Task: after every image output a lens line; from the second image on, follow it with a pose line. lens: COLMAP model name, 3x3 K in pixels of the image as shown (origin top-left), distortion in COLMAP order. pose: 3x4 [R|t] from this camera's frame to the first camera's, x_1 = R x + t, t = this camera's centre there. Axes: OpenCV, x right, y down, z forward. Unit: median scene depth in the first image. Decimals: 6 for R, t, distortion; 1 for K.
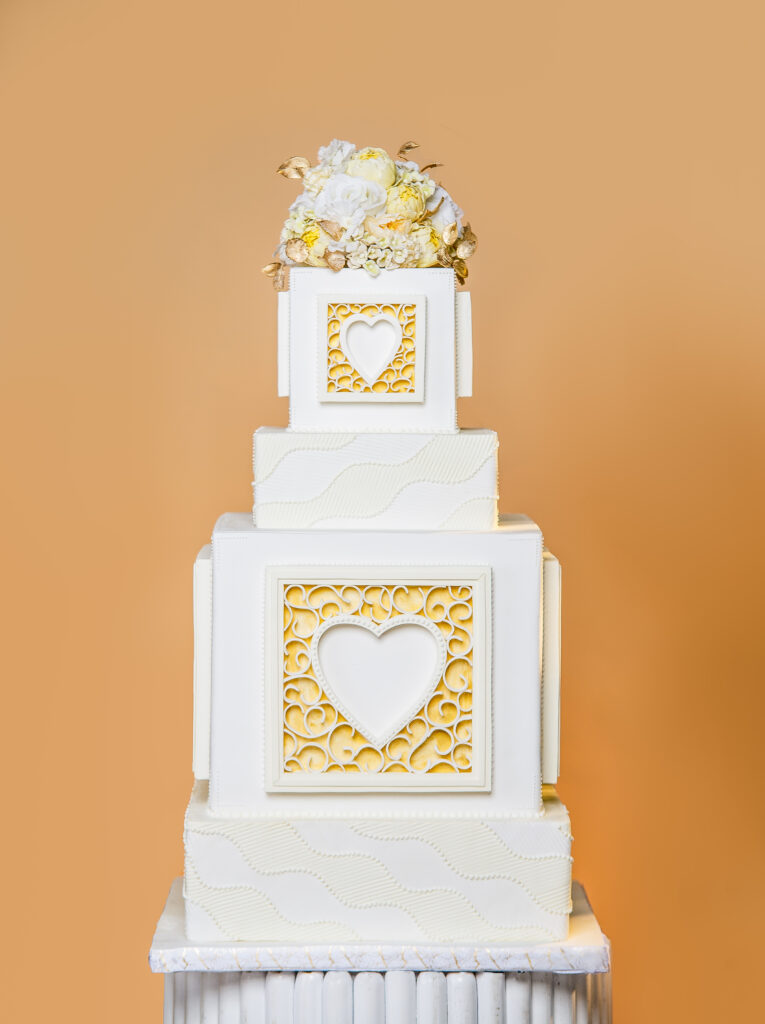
lens RADIAL K [[3156.0, 0, 382.5], [0, 3156.0, 512.0], [0, 0, 1]] dist [0.511144, -0.611680]
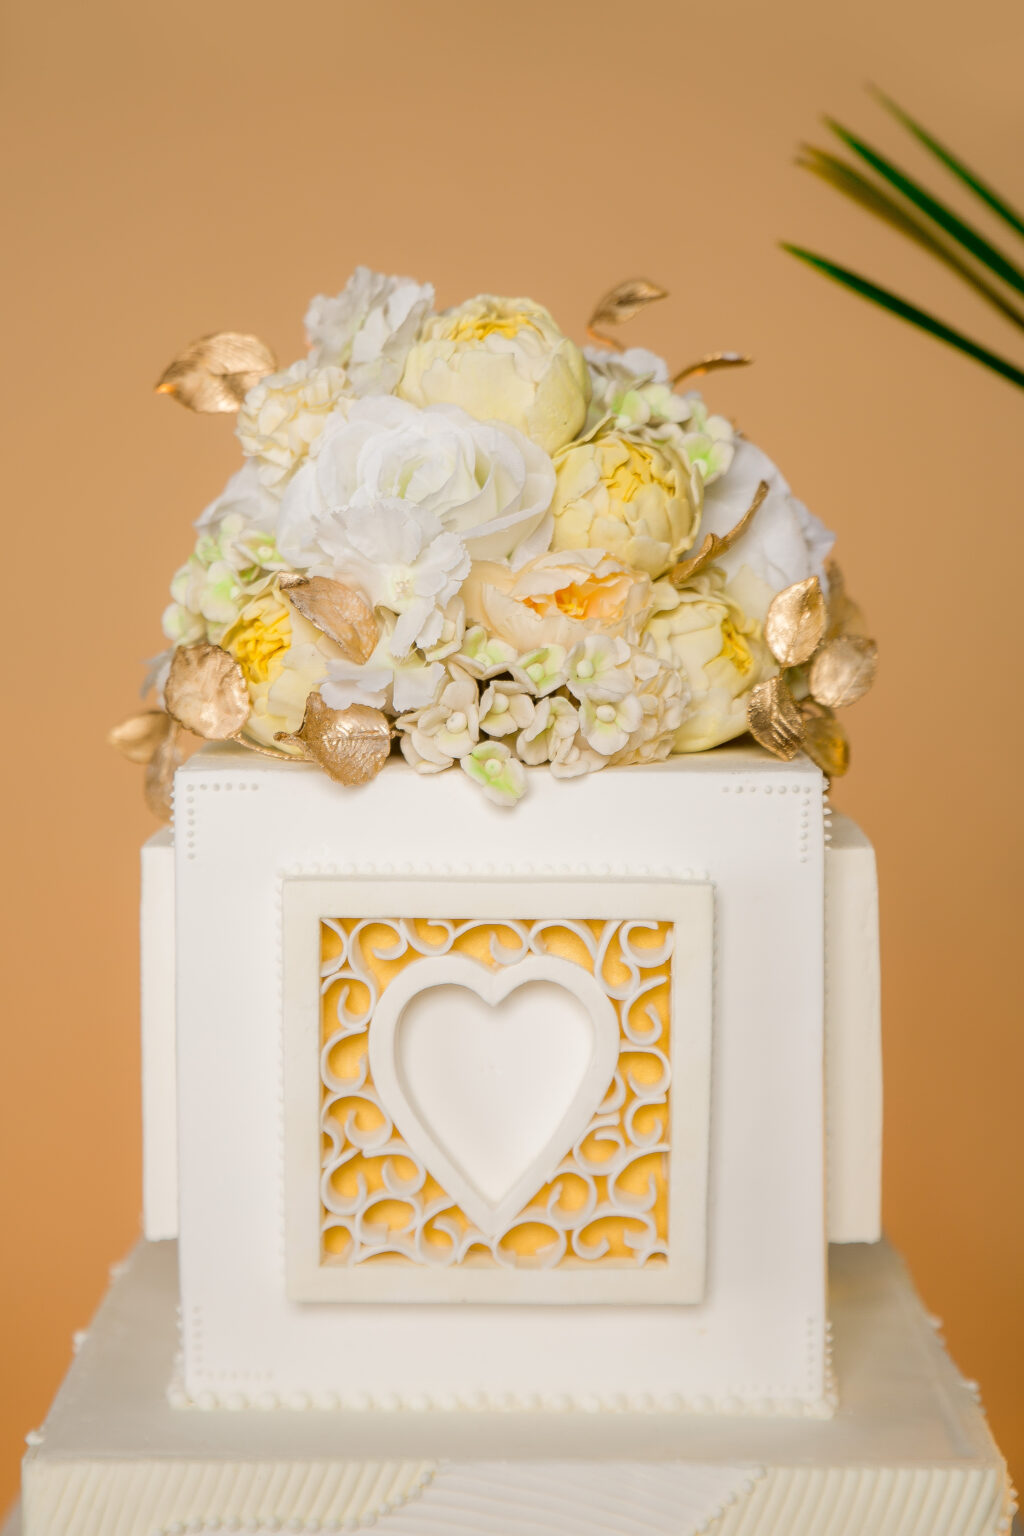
lens RADIAL K [[2340.9, 0, 512.0], [0, 2340.9, 768.0], [0, 0, 1]] dist [0.026413, 0.003663]
pose [[0.999994, -0.001938, -0.002760, -0.001619], [0.002097, 0.998257, 0.058980, -0.087880], [0.002641, -0.058985, 0.998255, 0.811435]]
